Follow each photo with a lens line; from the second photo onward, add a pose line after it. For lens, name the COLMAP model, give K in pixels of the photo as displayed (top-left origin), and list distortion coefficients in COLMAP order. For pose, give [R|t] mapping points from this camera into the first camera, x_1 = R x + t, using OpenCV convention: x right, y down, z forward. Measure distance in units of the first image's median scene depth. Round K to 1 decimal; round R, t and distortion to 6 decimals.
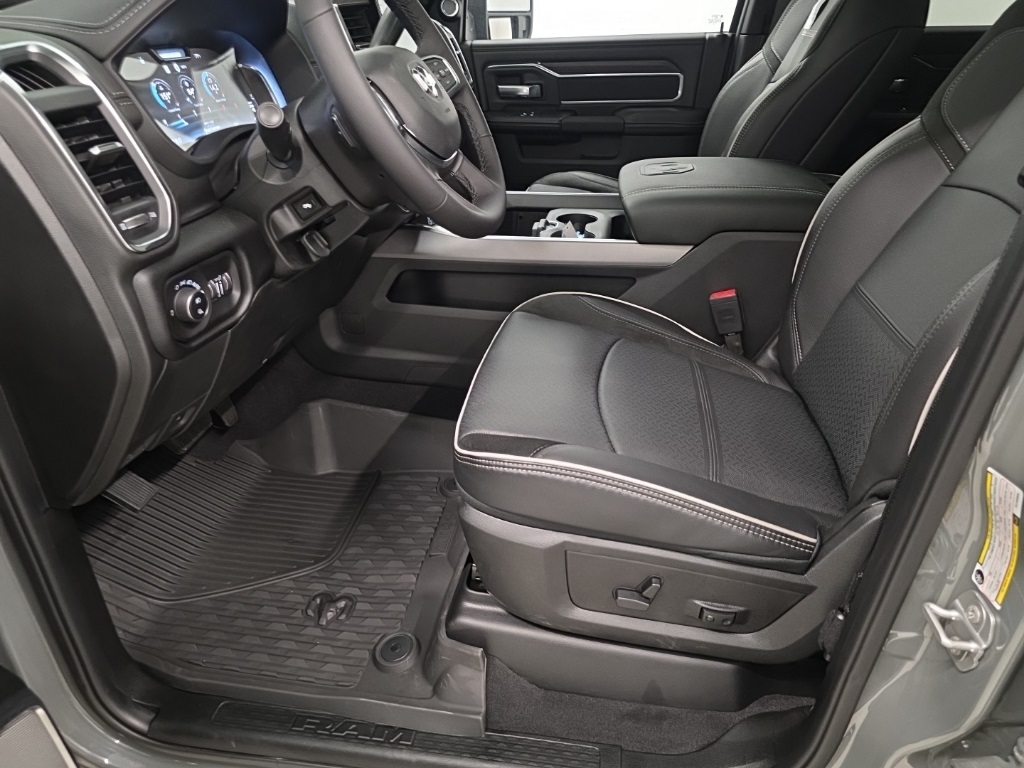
lens RADIAL K [[698.4, 0, 511.5], [0, 698.4, 384.5], [0, 0, 1]] dist [0.039426, -0.032293]
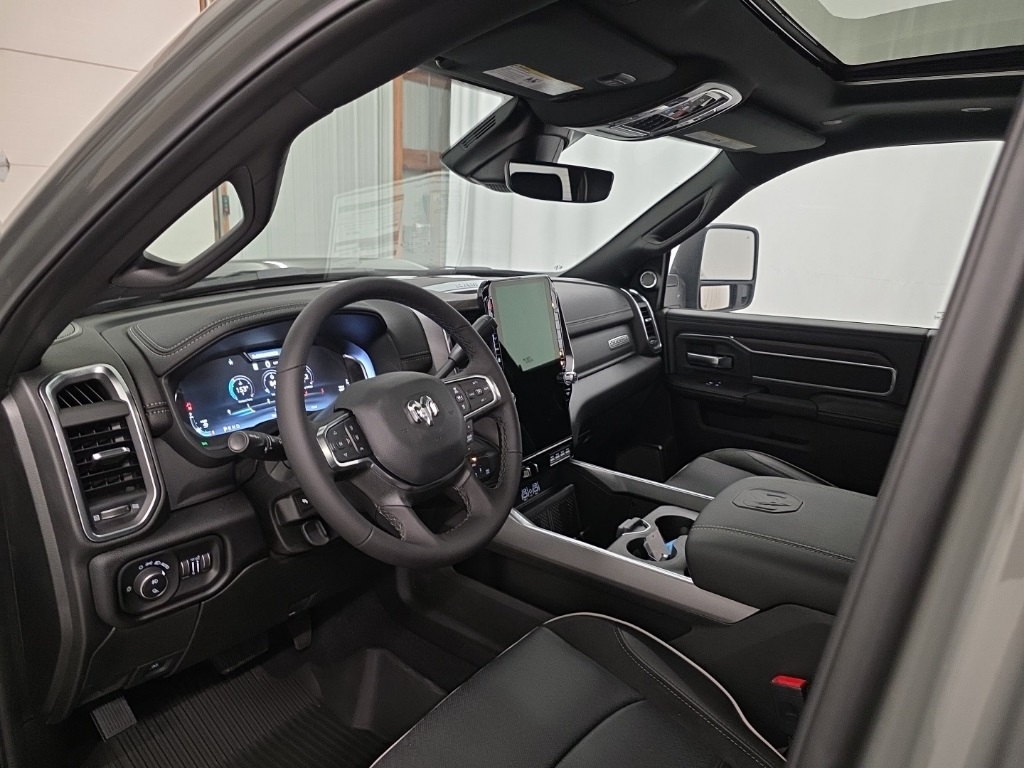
lens RADIAL K [[698.4, 0, 509.2], [0, 698.4, 383.7], [0, 0, 1]] dist [0.039426, -0.032293]
pose [[0.886178, 0.141680, -0.441153, 0.439413], [-0.247926, 0.949331, -0.193142, -0.292344], [0.391435, 0.280532, 0.876402, 0.115936]]
